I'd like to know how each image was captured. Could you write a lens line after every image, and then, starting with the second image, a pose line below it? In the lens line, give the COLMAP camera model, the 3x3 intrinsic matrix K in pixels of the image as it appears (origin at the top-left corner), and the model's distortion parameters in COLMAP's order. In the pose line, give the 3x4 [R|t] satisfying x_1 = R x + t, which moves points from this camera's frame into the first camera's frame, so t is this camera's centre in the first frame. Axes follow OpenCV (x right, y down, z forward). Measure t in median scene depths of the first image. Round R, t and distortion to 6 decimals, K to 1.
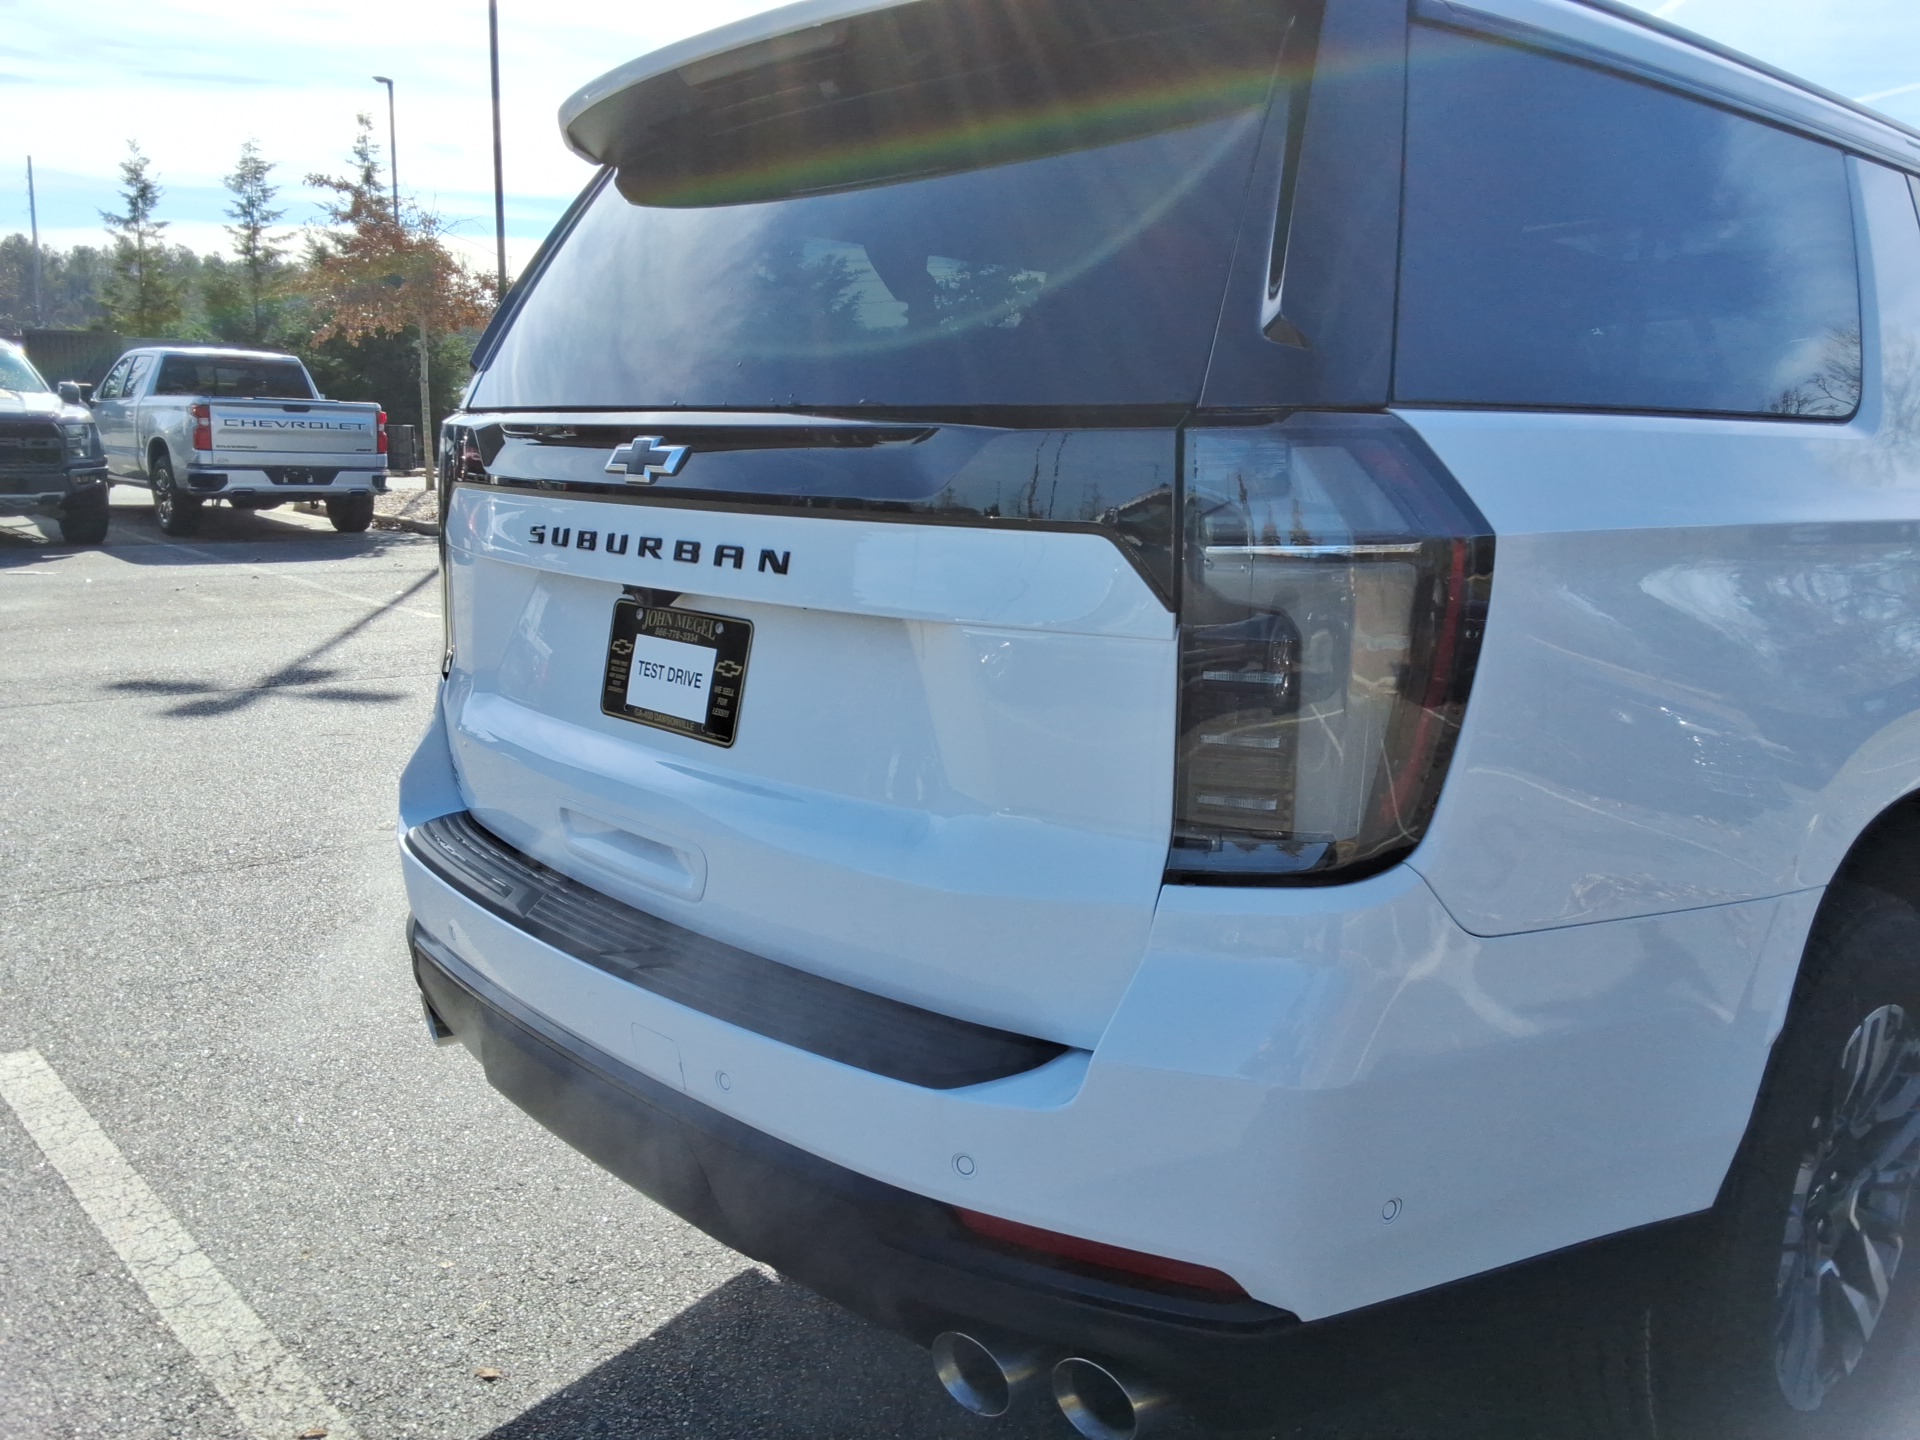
lens RADIAL K [[1540.6, 0, 992.5], [0, 1540.6, 702.7], [0, 0, 1]] dist [0.125526, -0.200265]
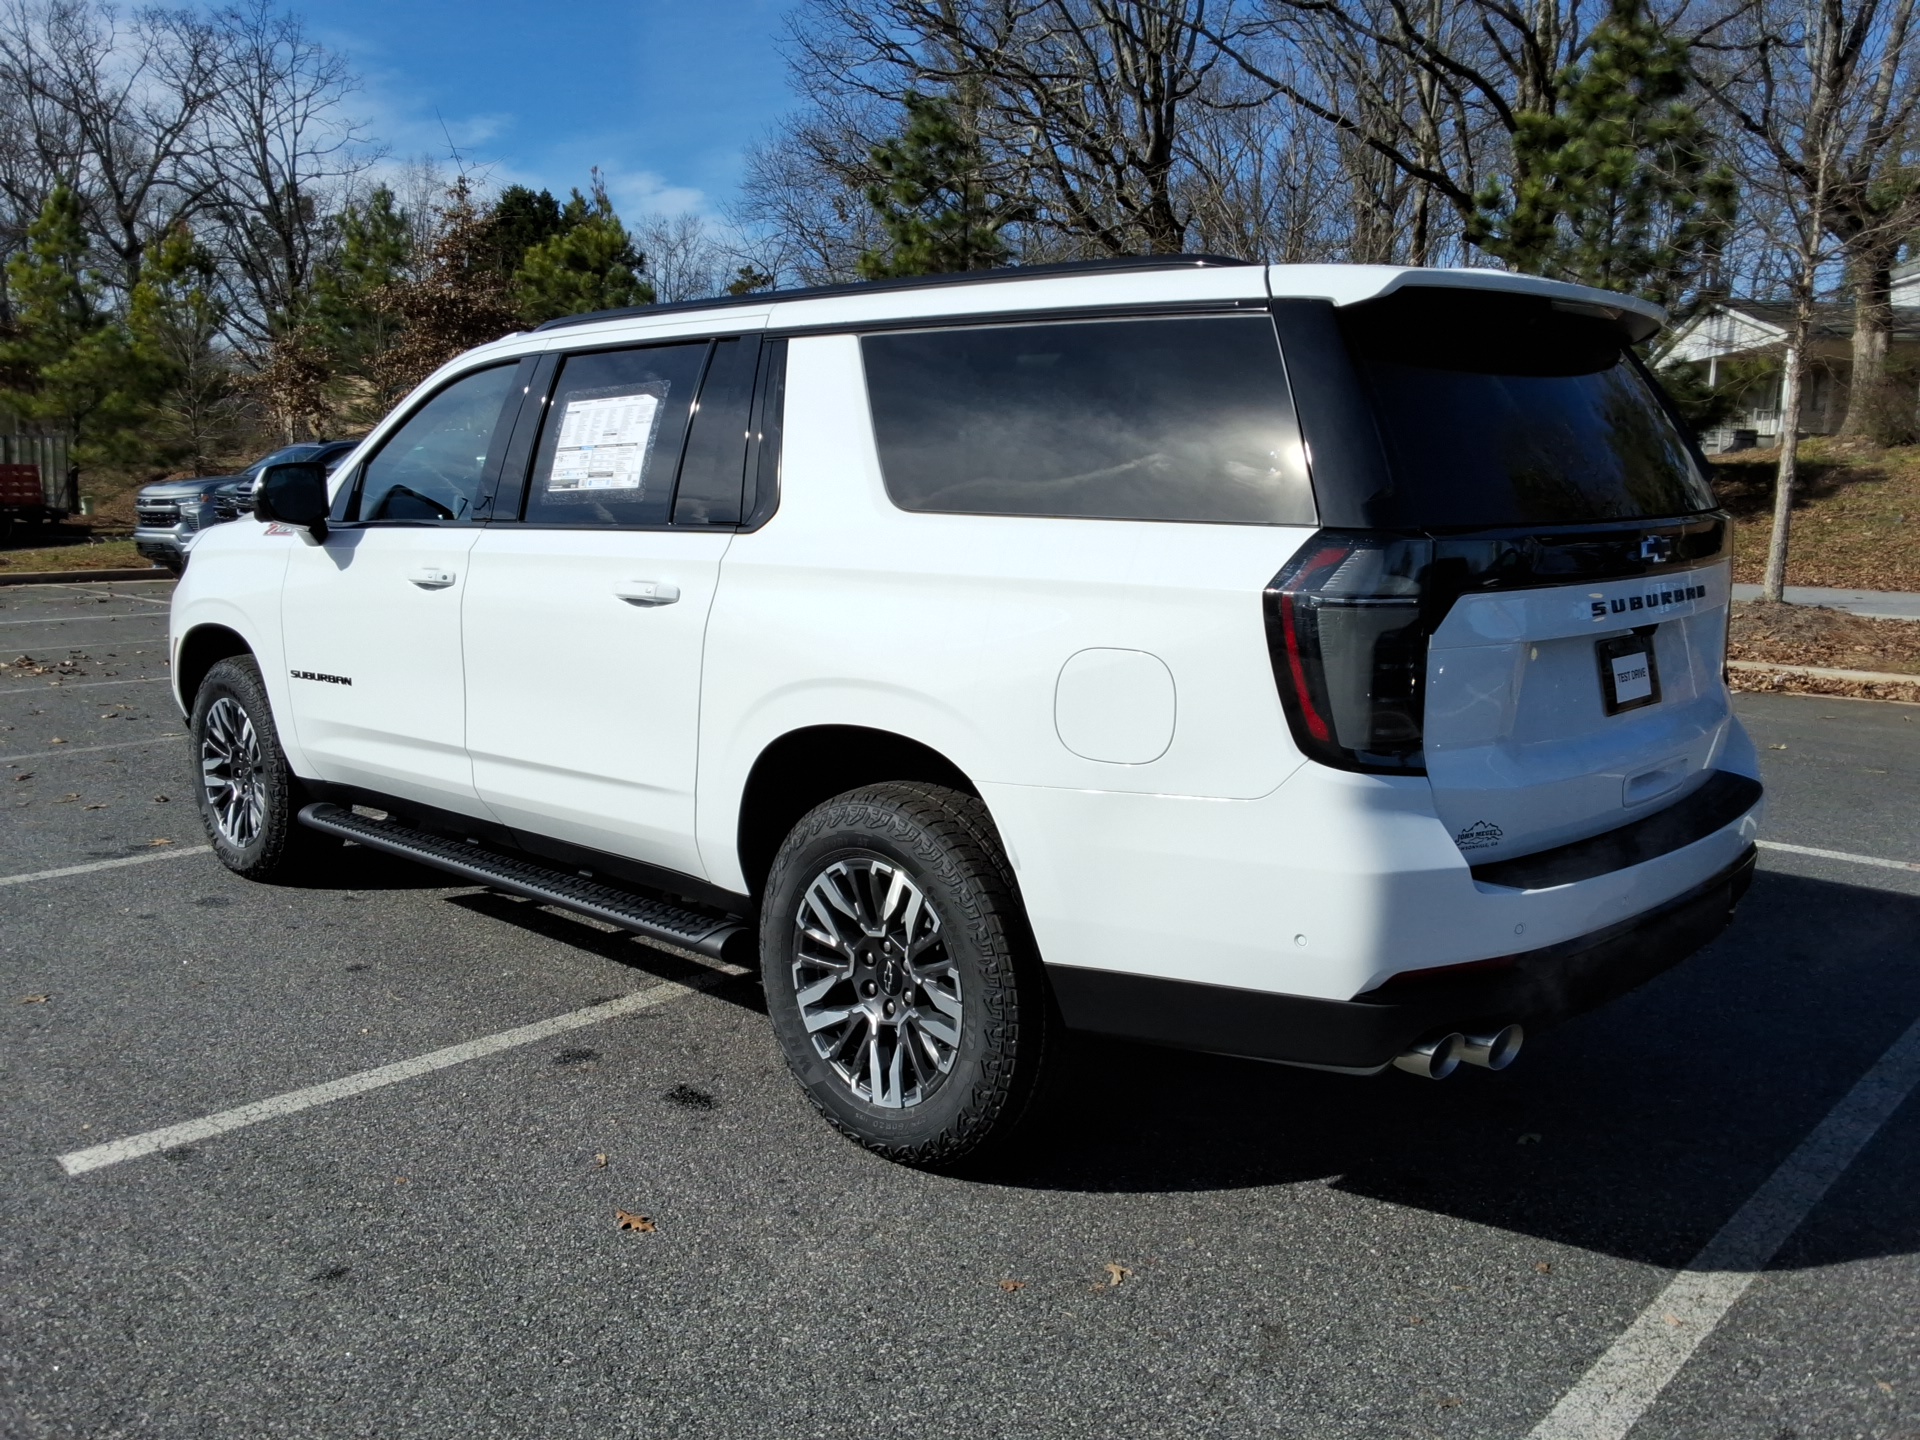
lens RADIAL K [[1538.8, 0, 978.1], [0, 1538.8, 709.4], [0, 0, 1]] dist [0.092317, -0.135355]
pose [[-0.065113, -0.177674, 0.981933, -1.542312], [0.157959, 0.969779, 0.185950, -0.344765], [-0.985296, 0.167213, -0.035080, 1.493542]]
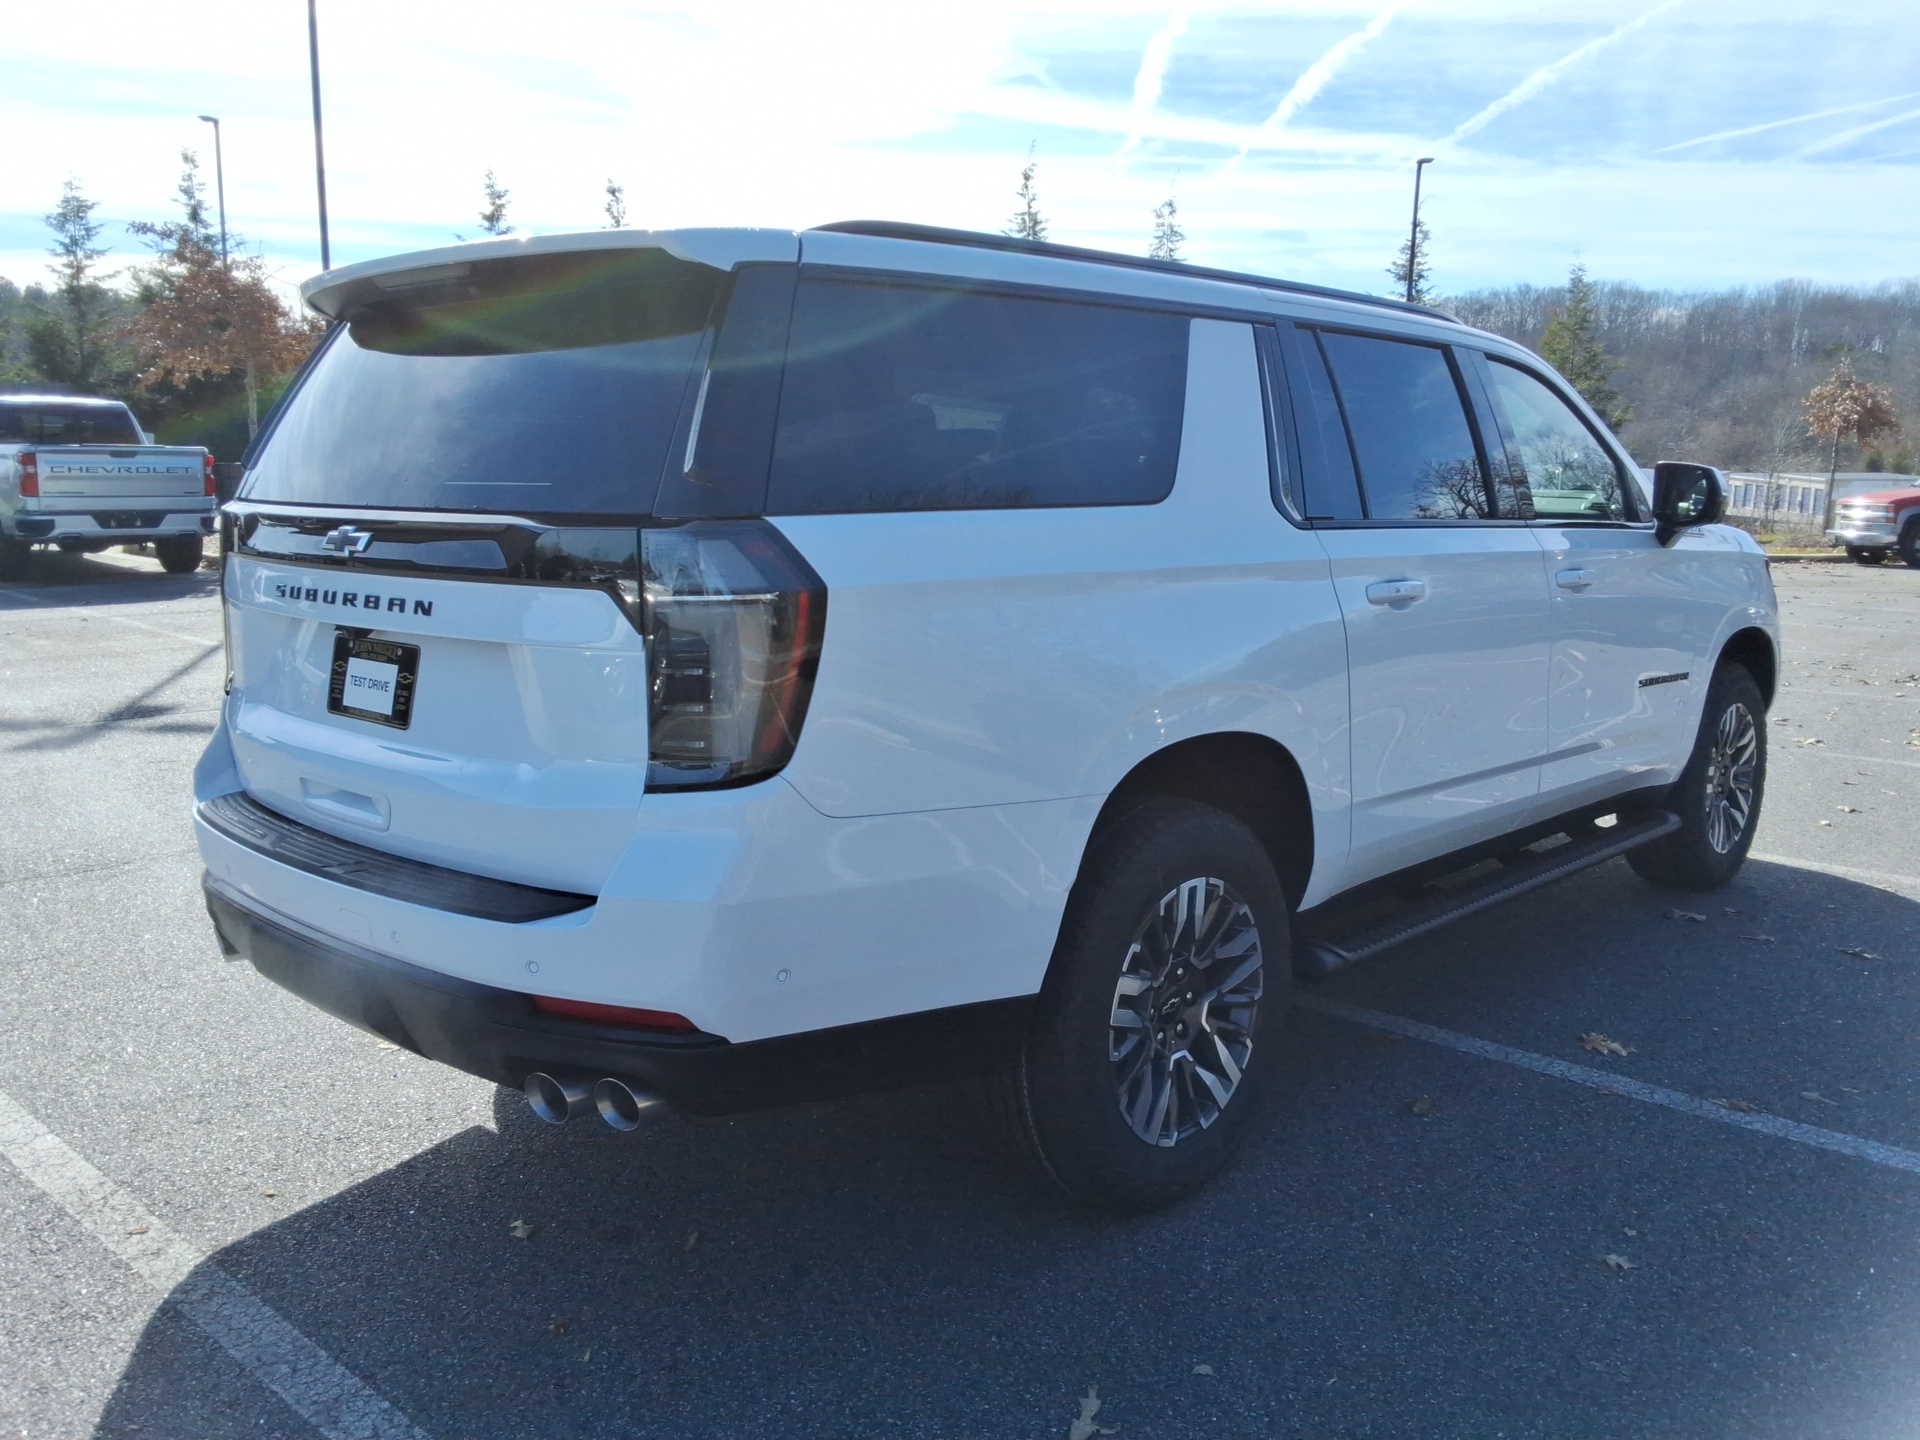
lens RADIAL K [[1530.4, 0, 978.8], [0, 1530.4, 704.3], [0, 0, 1]] dist [0.117443, -0.173943]
pose [[0.996437, -0.028702, 0.079301, 0.218273], [0.029678, 0.999497, -0.011155, 0.030436], [-0.078941, 0.013468, 0.996788, -0.455449]]
